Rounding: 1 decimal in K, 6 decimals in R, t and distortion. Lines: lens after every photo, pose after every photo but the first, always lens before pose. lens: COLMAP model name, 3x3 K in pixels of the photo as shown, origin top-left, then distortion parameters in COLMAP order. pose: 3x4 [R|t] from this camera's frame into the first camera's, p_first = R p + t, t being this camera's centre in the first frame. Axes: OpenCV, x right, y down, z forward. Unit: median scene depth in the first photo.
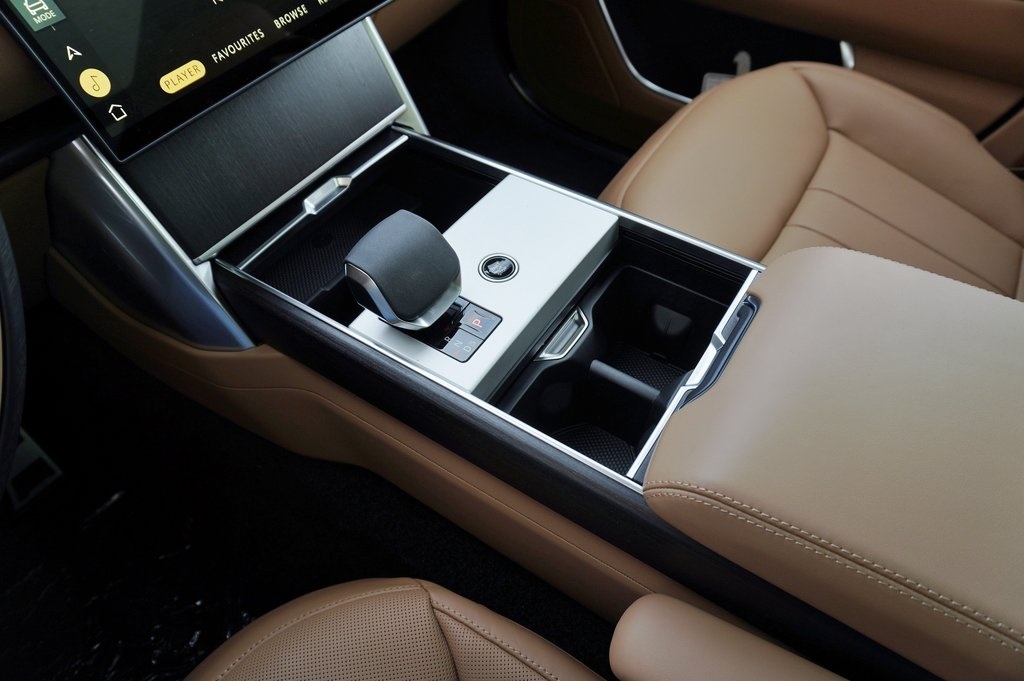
lens RADIAL K [[680.3, 0, 512.0], [0, 680.3, 340.5], [0, 0, 1]] dist [-0.037257, 0.026076]
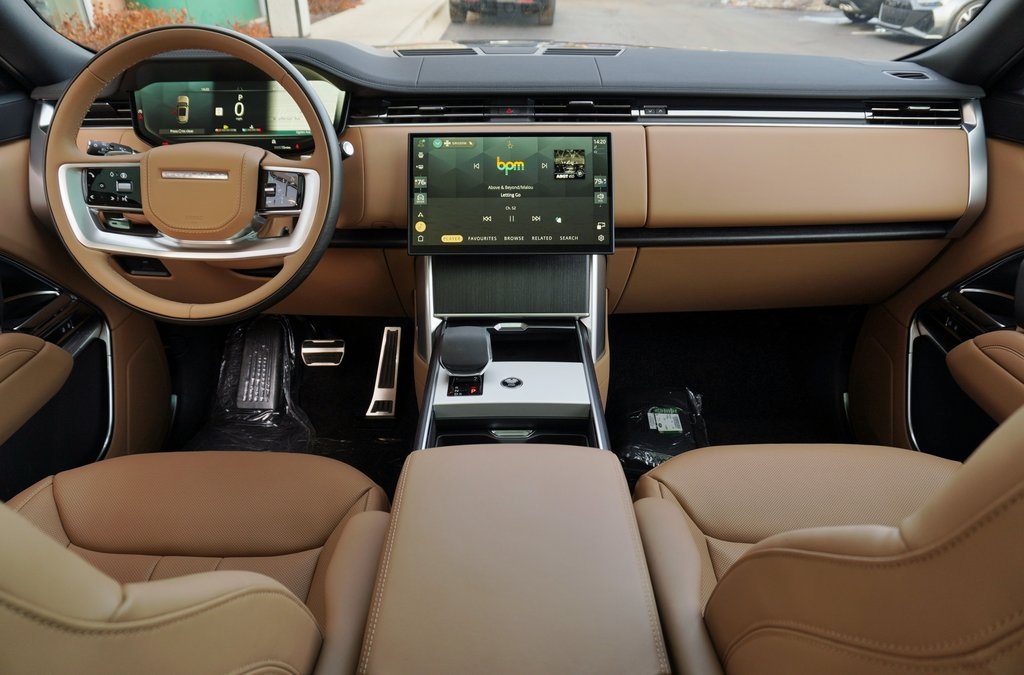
lens RADIAL K [[683.2, 0, 512.0], [0, 683.2, 337.5], [0, 0, 1]] dist [-0.041767, 0.032077]
pose [[0.551427, 0.408315, -0.727466, 1.247177], [-0.645418, 0.761316, -0.061920, -0.086498], [0.528549, 0.503664, 0.683344, -0.308337]]
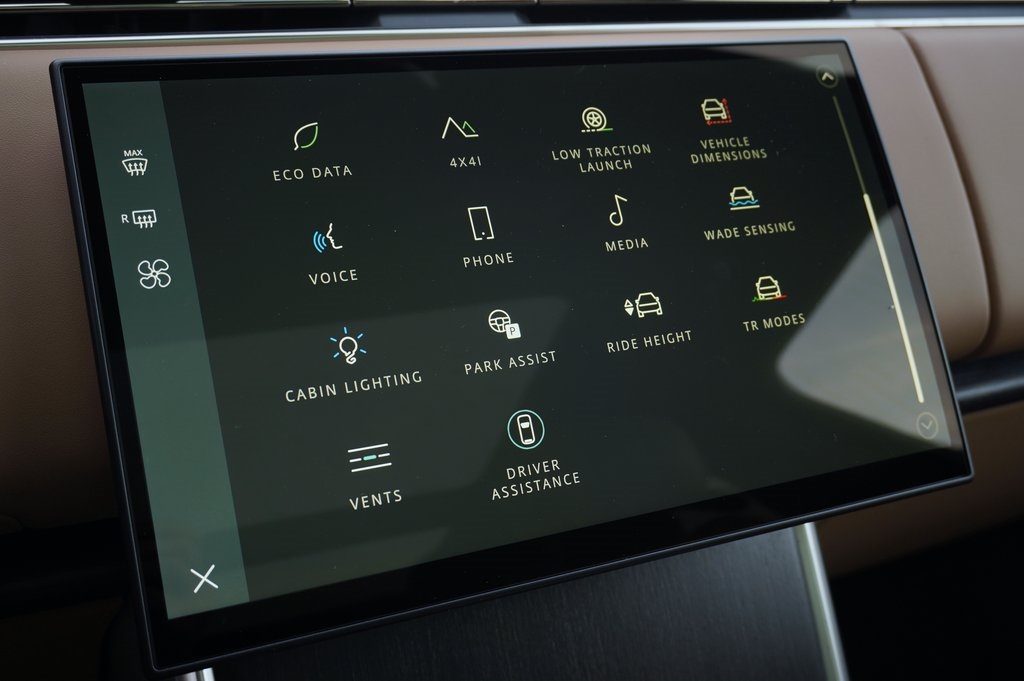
lens RADIAL K [[1137.1, 0, 512.0], [0, 1137.1, 340.5], [0, 0, 1]] dist [-0.003231, -0.006642]
pose [[0.851174, 0.190955, -0.488917, -0.013977], [-0.417694, 0.810507, -0.410621, -0.173939], [0.317861, 0.553727, 0.769643, 0.248359]]
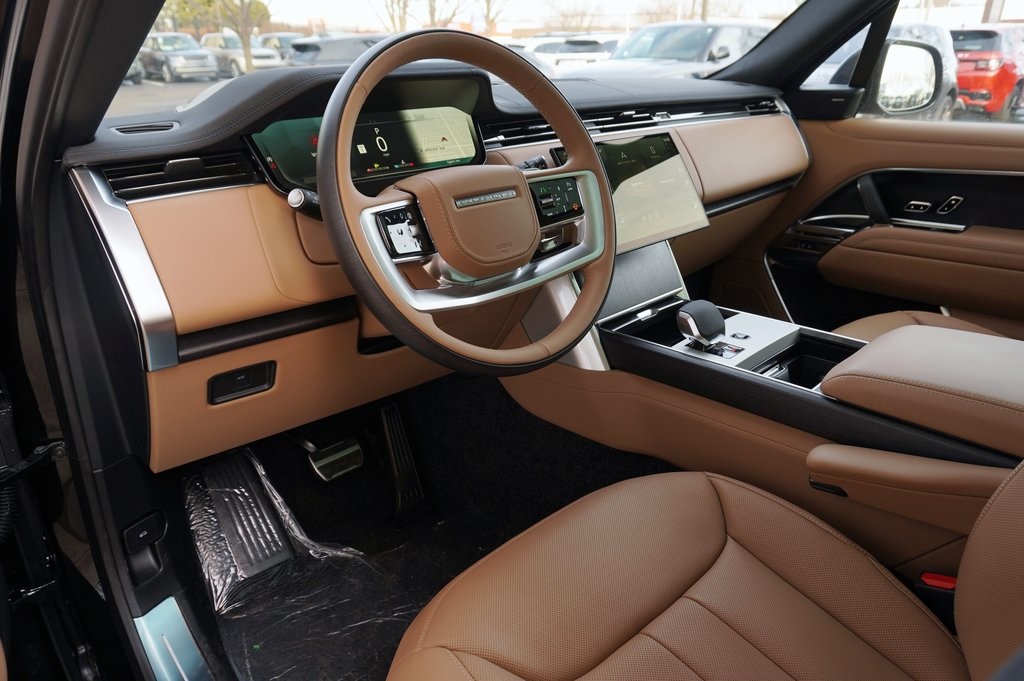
lens RADIAL K [[680.3, 0, 512.0], [0, 680.3, 340.5], [0, 0, 1]] dist [-0.037257, 0.026076]
pose [[0.973167, 0.068264, -0.219739, -0.240635], [-0.164123, 0.875261, -0.454953, 0.942381], [0.161272, 0.478809, 0.862979, -0.872179]]
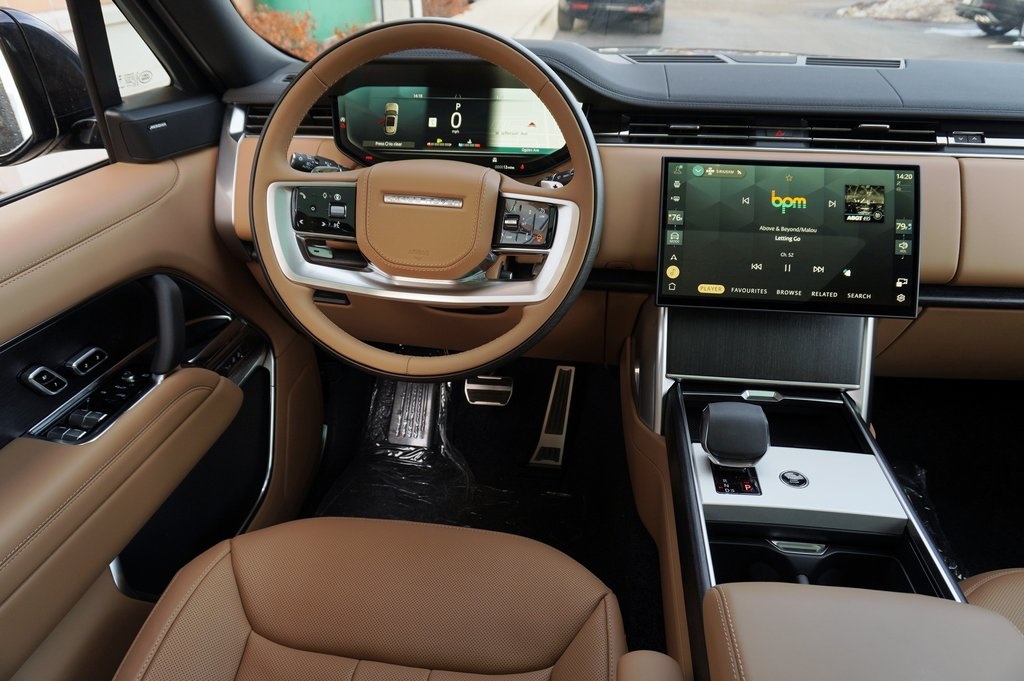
lens RADIAL K [[680.3, 0, 512.0], [0, 680.3, 340.5], [0, 0, 1]] dist [-0.037257, 0.026076]
pose [[0.440787, 0.436159, -0.784520, 0.700758], [-0.694989, 0.718961, 0.009227, 0.083098], [0.568064, 0.541166, 0.620034, -0.384352]]
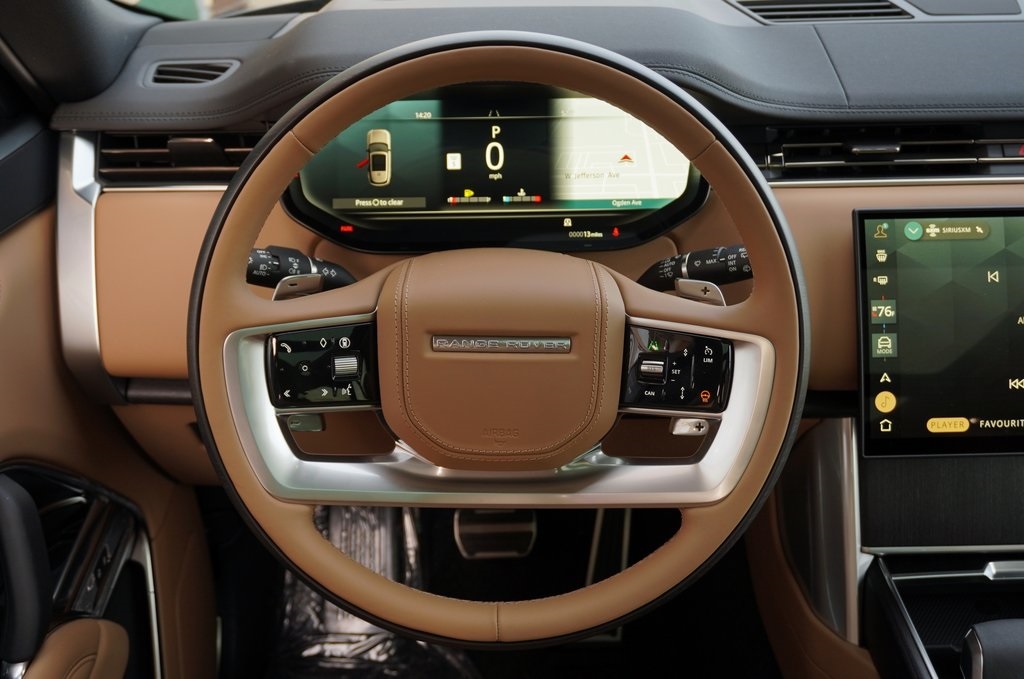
lens RADIAL K [[1127.0, 0, 513.8], [0, 1127.0, 352.2], [0, 0, 1]] dist [0.005613, -0.004804]
pose [[0.570298, 0.427698, -0.701309, 0.347721], [-0.633404, 0.772574, -0.043919, 0.073937], [0.523029, 0.469259, 0.711503, -0.734403]]
